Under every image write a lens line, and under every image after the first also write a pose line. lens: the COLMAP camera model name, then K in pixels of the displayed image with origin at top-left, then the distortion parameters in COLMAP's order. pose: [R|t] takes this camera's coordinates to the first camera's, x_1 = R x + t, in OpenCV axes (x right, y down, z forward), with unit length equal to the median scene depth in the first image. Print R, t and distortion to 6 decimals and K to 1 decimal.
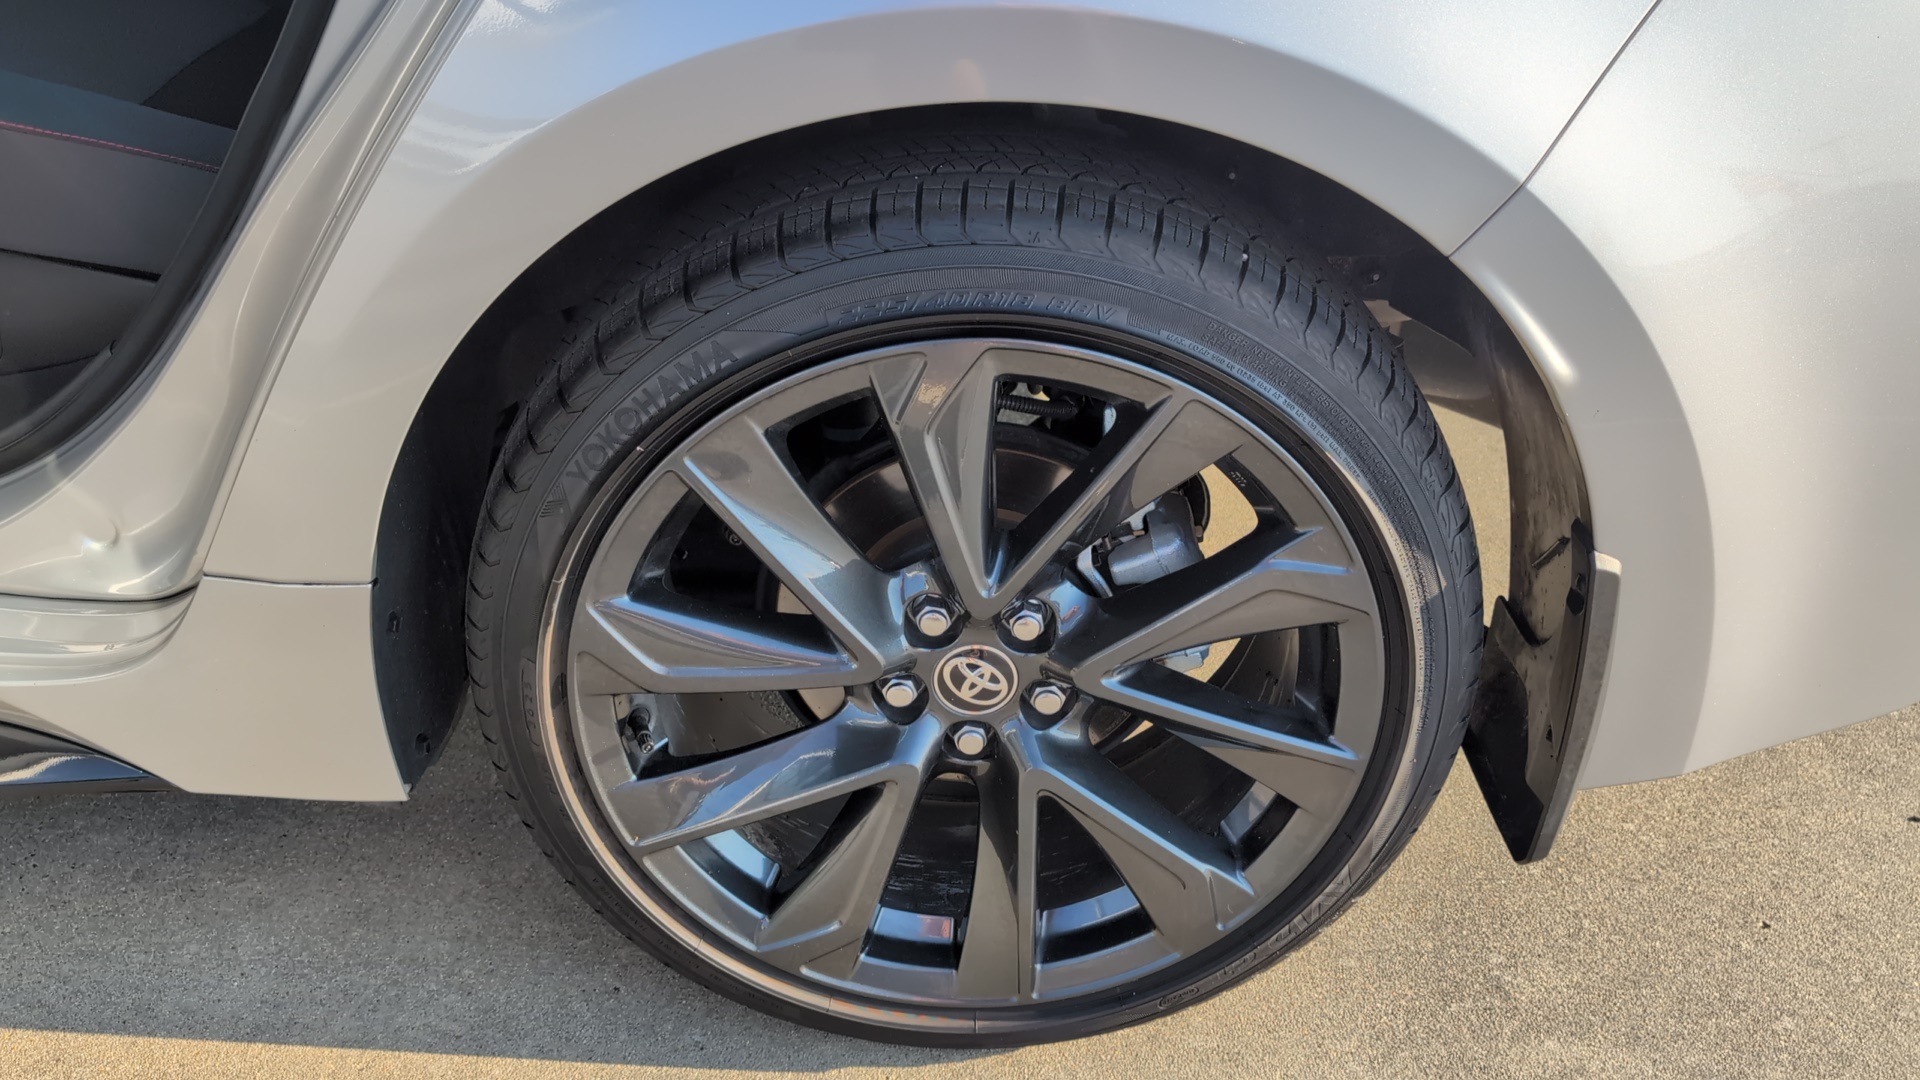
lens RADIAL K [[1634.6, 0, 958.7], [0, 1634.6, 528.7], [0, 0, 1]] dist [0.019957, -0.013888]
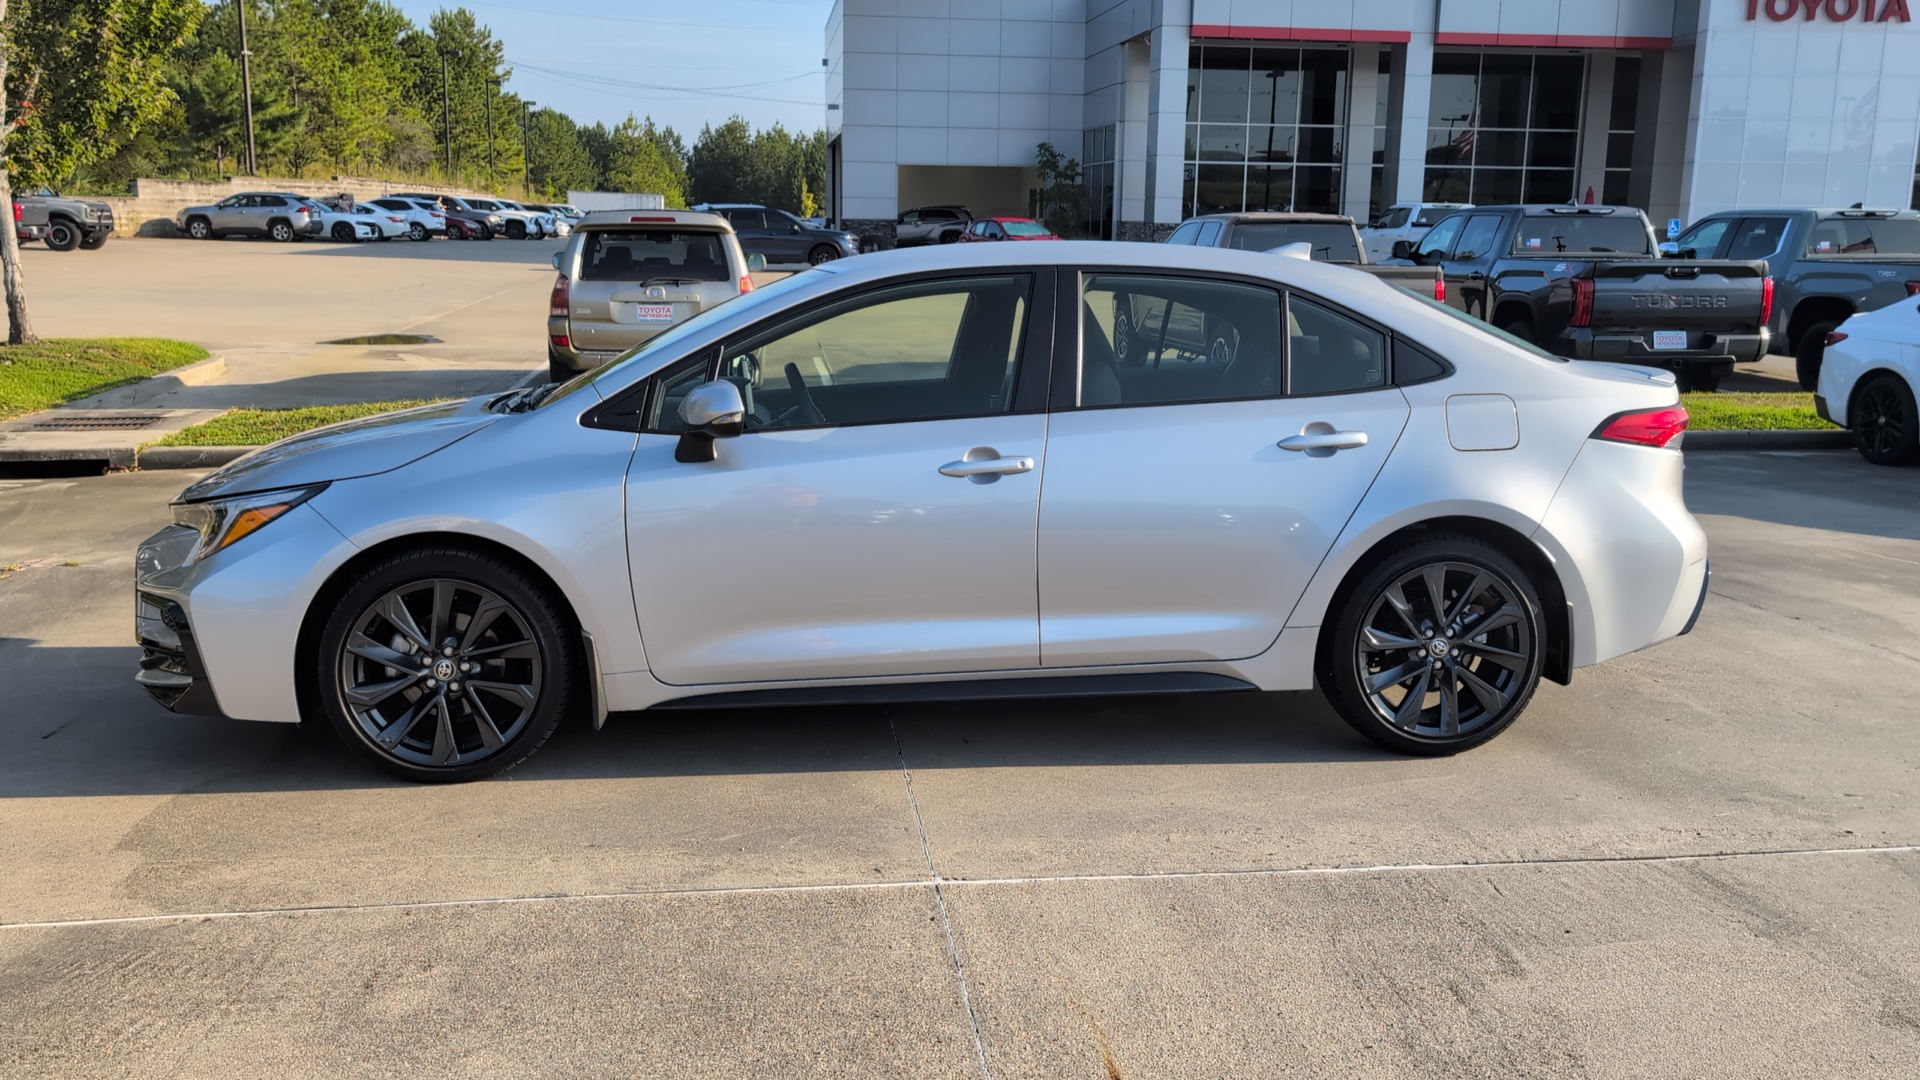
lens RADIAL K [[1634.6, 0, 952.8], [0, 1634.6, 558.3], [0, 0, 1]] dist [0.019957, -0.013888]
pose [[0.991881, -0.068203, 0.107331, -1.789079], [0.102383, 0.928905, -0.355885, 1.336694], [-0.075428, 0.363984, 0.928346, -3.166823]]
